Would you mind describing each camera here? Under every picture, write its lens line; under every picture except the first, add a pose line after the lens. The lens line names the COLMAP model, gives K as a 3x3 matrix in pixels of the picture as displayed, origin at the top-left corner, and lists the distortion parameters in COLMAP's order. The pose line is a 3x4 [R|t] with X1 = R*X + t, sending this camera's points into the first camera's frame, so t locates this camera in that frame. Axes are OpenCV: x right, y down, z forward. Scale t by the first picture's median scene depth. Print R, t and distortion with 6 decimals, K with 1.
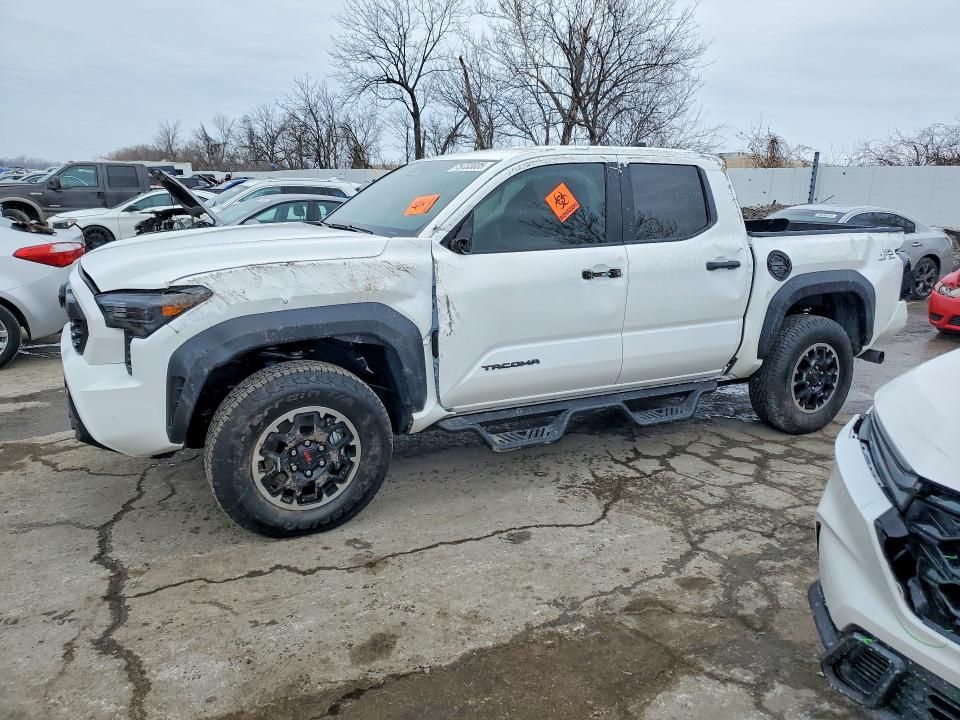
lens RADIAL K [[748.5, 0, 479.5], [0, 748.5, 359.8], [0, 0, 1]] dist [0.010199, 0.016627]
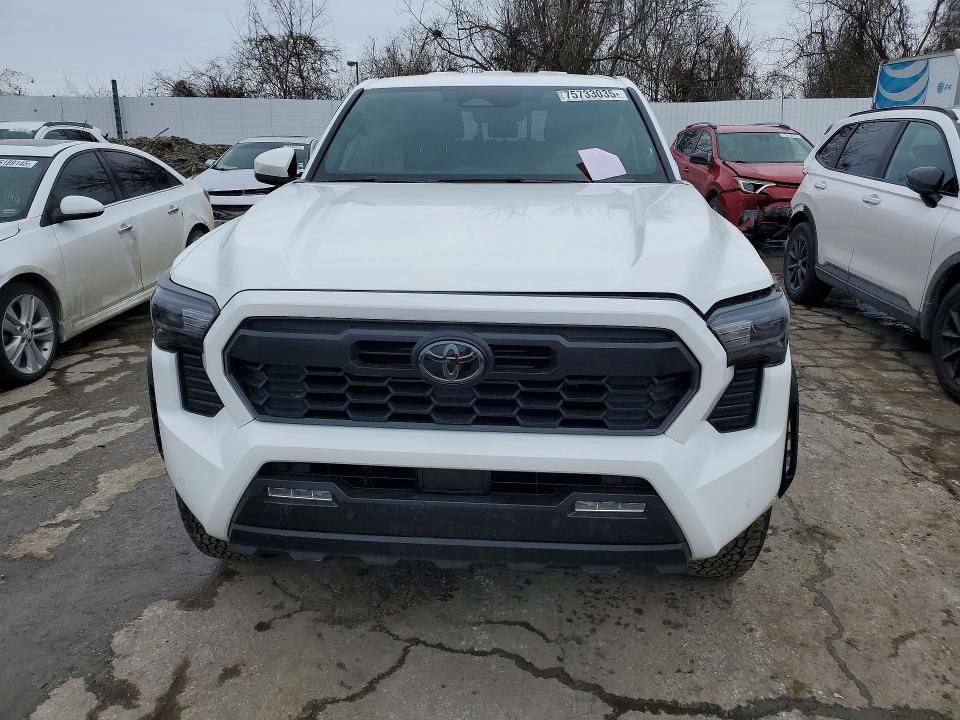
lens RADIAL K [[748.5, 0, 480.0], [0, 748.5, 359.5], [0, 0, 1]] dist [0.010199, 0.016627]
pose [[0.533888, -0.267839, 0.802014, -1.081510], [0.198918, 0.961670, 0.188740, -0.200649], [-0.821824, 0.058769, 0.566702, 0.818128]]
